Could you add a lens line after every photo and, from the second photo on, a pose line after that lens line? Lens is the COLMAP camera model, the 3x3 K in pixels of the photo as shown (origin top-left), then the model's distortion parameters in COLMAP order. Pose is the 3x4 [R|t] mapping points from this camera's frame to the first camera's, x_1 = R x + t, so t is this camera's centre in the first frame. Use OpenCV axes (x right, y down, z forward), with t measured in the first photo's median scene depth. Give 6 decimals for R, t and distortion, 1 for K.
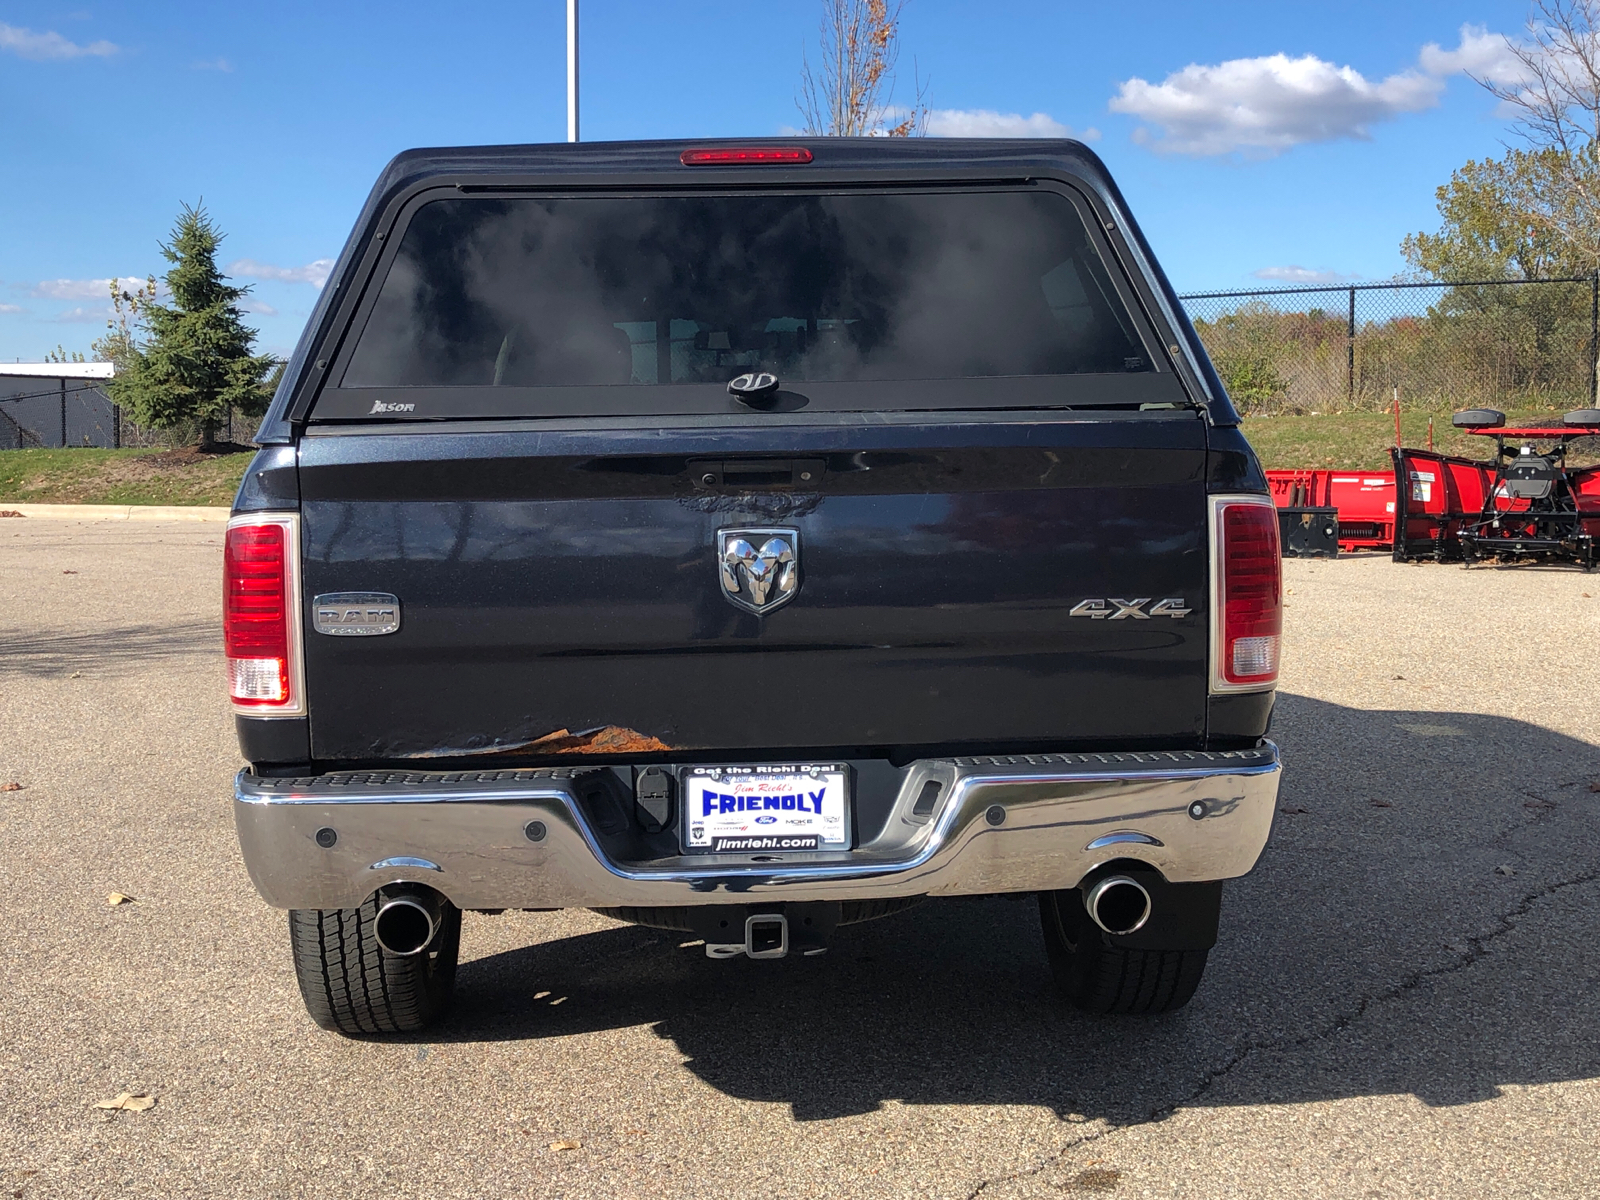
lens RADIAL K [[1965.8, 0, 800.0], [0, 1965.8, 600.0], [0, 0, 1]] dist [0.117888, -0.068912]
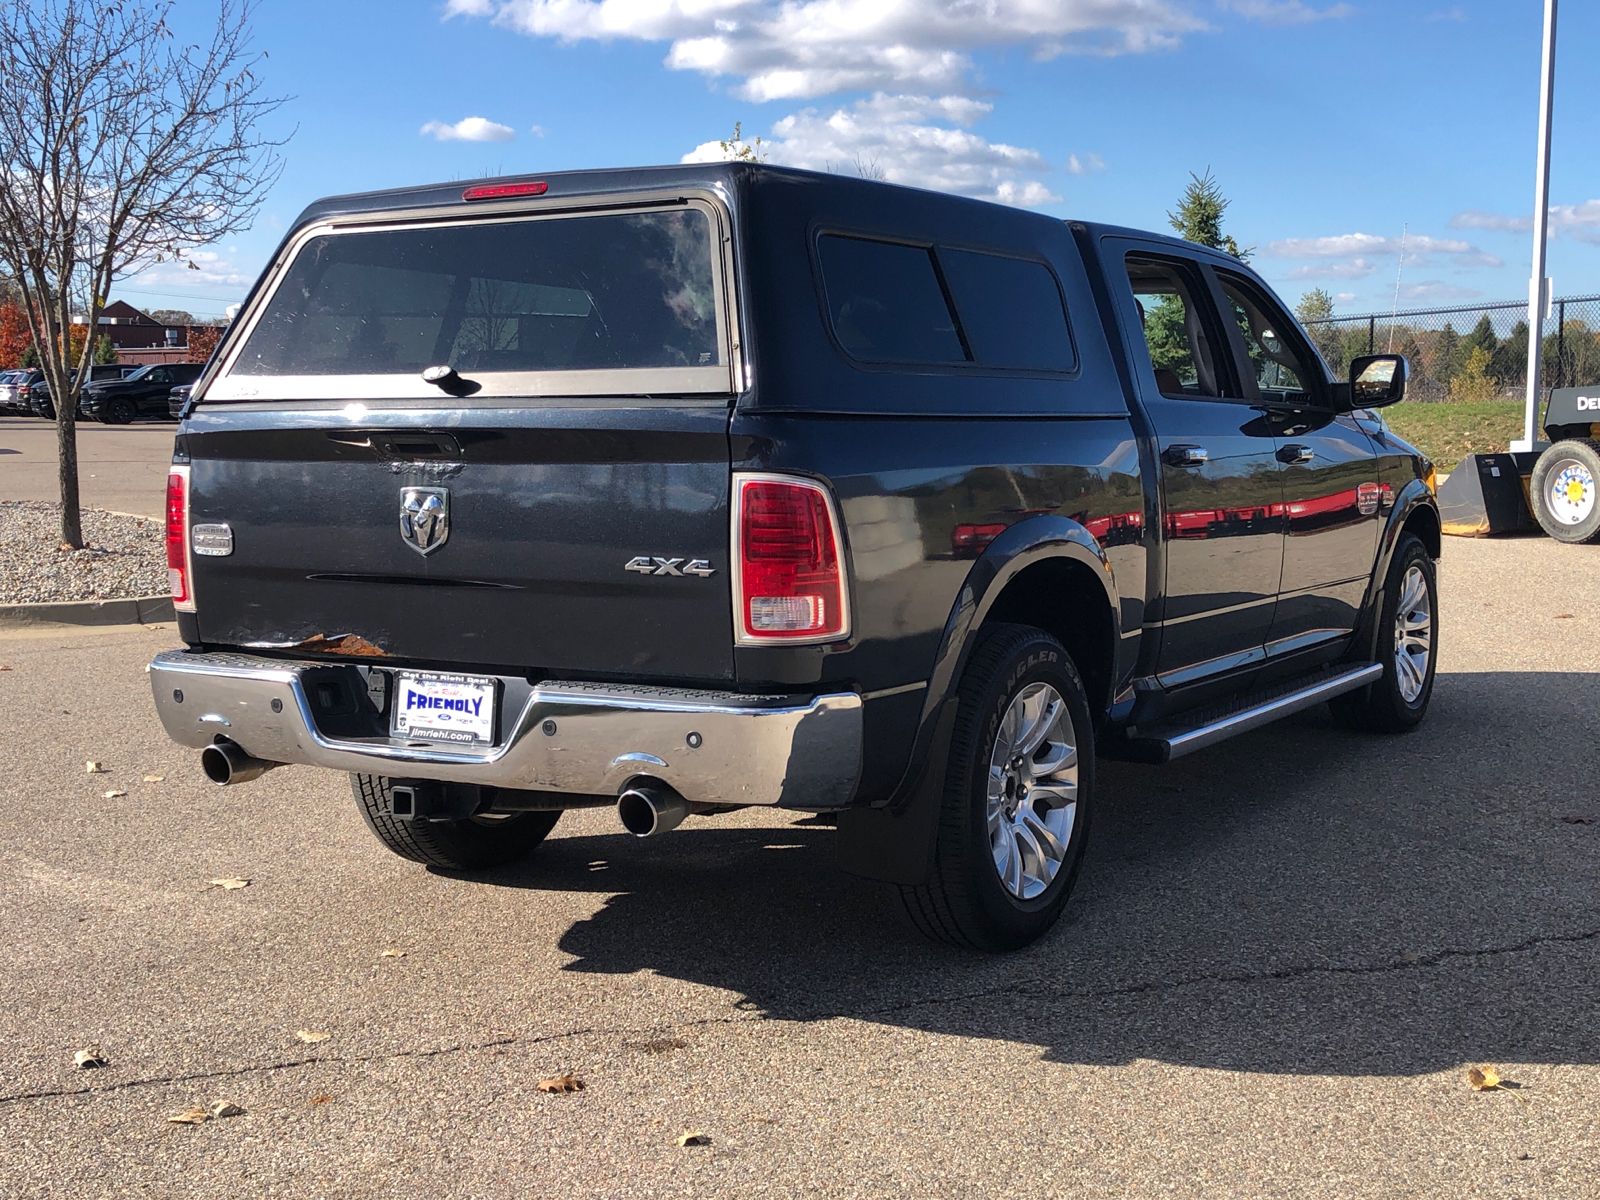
lens RADIAL K [[2008.0, 0, 824.5], [0, 2008.0, 594.8], [0, 0, 1]] dist [0.170169, -0.572534]
pose [[0.828473, 0.061281, -0.556666, 0.908108], [-0.051521, 0.998120, 0.033200, -0.023121], [0.557654, 0.001175, 0.830073, 0.053721]]
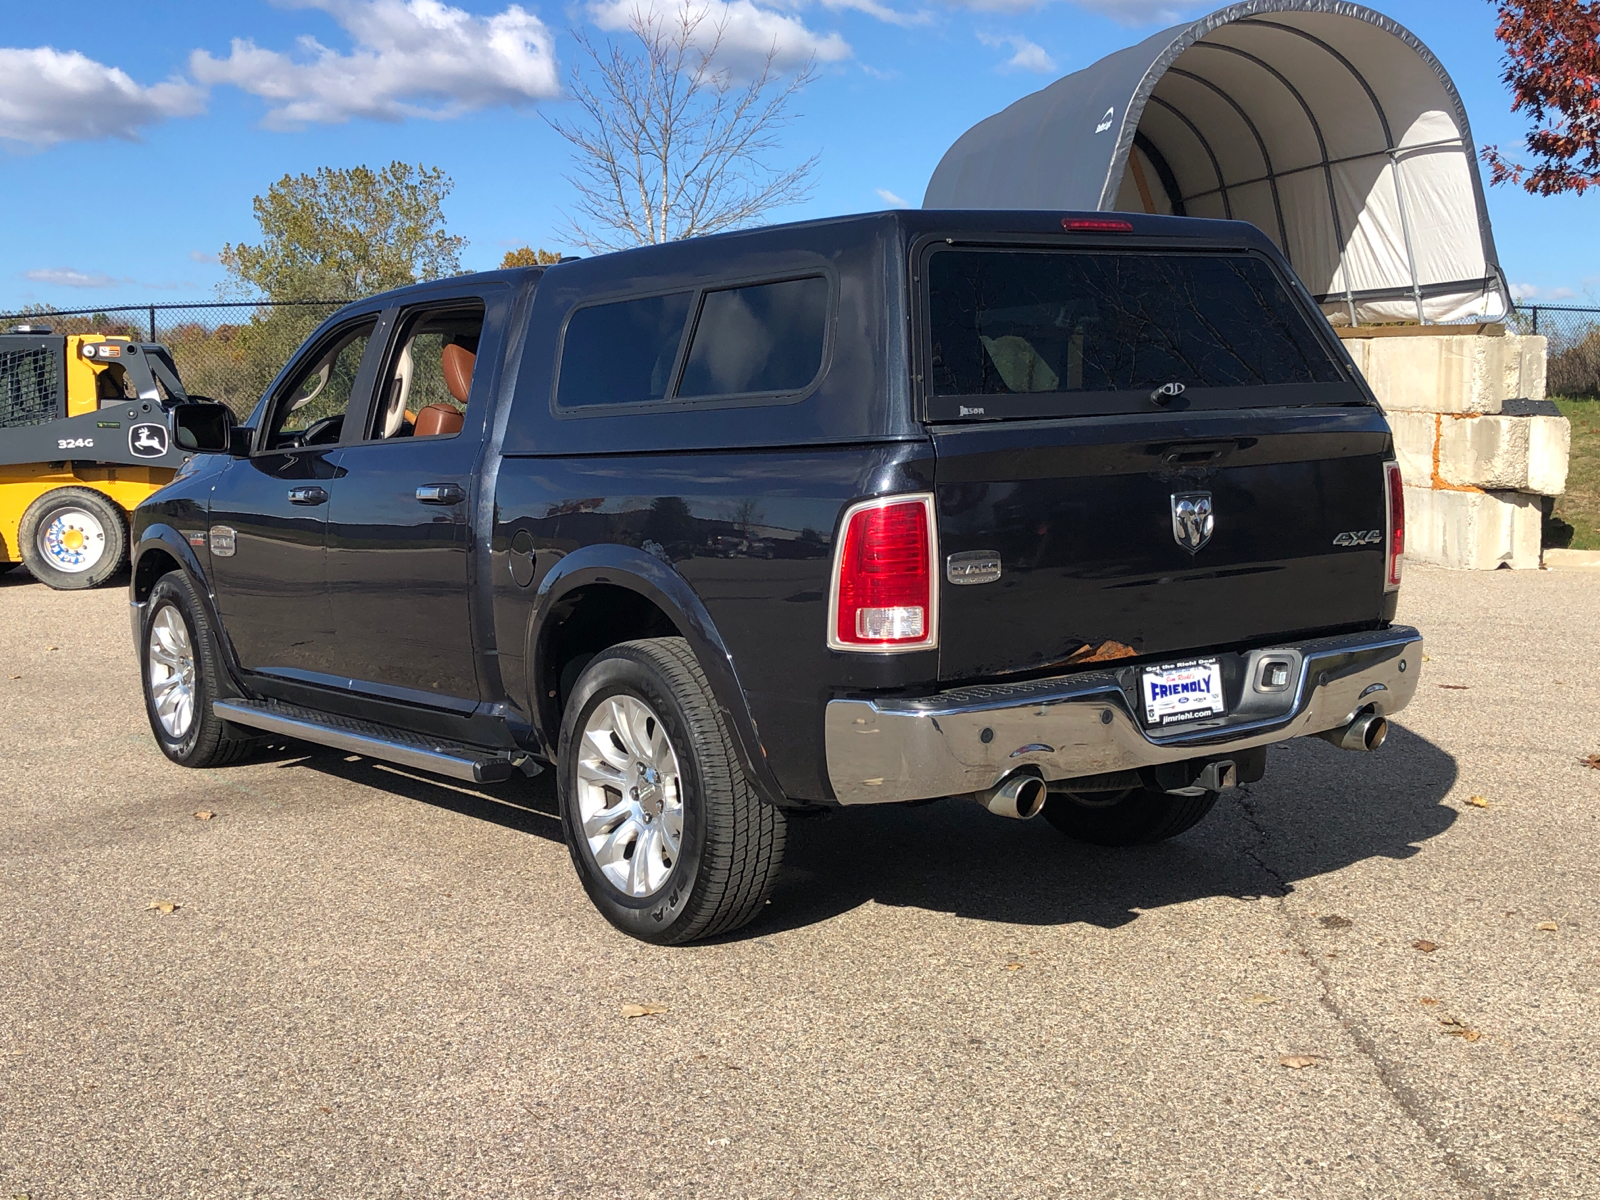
lens RADIAL K [[2008.0, 0, 824.5], [0, 2008.0, 594.8], [0, 0, 1]] dist [0.170169, -0.572534]
pose [[0.823533, -0.059595, 0.564129, -1.040627], [0.064878, 0.997836, 0.010701, 0.004291], [-0.563546, 0.027787, 0.825617, -0.050568]]
